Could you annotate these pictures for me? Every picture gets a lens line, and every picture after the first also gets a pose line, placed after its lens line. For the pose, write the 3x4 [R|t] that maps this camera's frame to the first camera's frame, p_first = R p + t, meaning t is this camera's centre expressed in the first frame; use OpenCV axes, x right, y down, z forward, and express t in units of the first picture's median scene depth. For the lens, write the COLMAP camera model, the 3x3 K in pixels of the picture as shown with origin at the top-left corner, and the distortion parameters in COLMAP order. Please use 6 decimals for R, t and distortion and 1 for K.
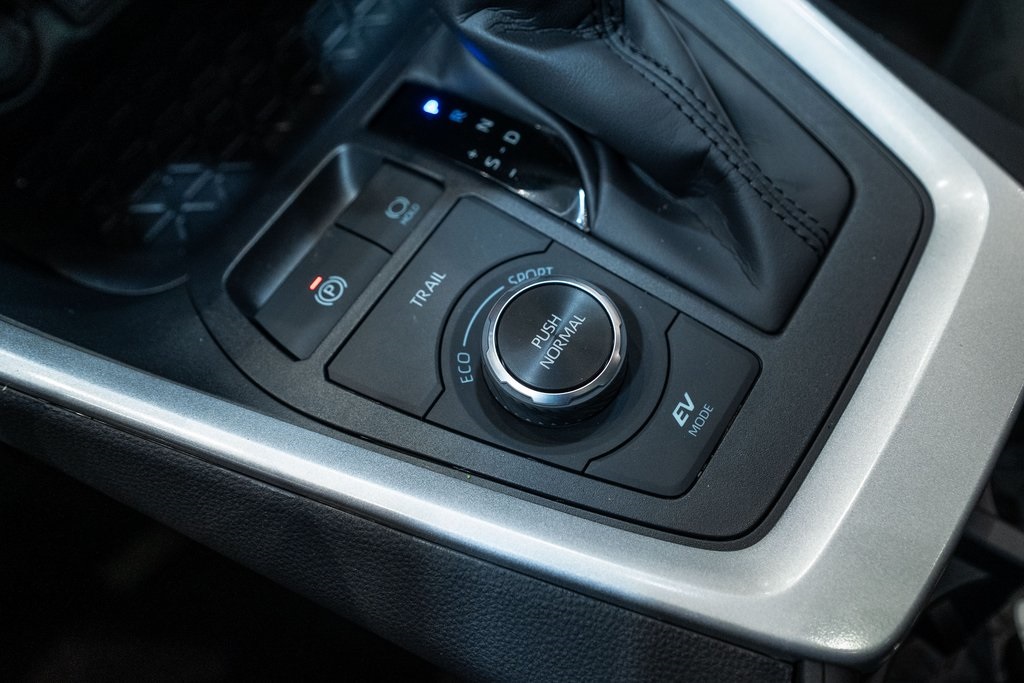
lens RADIAL K [[722.8, 0, 514.1], [0, 722.8, 317.0], [0, 0, 1]] dist [0.017459, 0.000430]
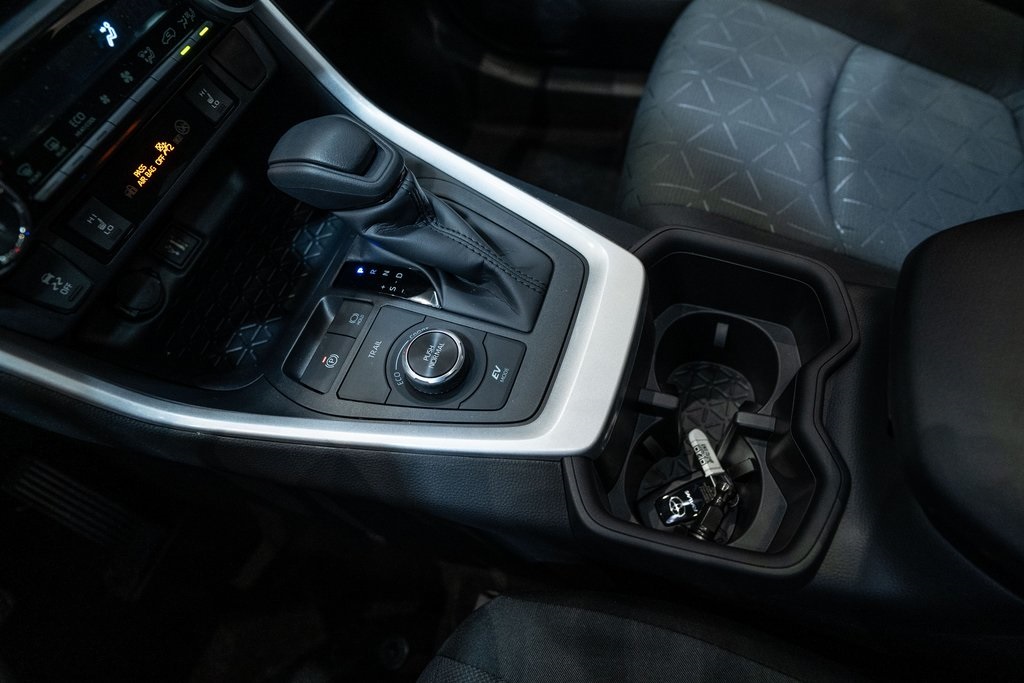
lens RADIAL K [[543.4, 0, 512.0], [0, 543.4, 341.5], [0, 0, 1]] dist [-0.017898, -0.000184]
pose [[0.967564, -0.236292, 0.089366, 0.140411], [0.244282, 0.965278, -0.092548, 0.189154], [-0.064395, 0.111376, 0.991690, -0.663383]]
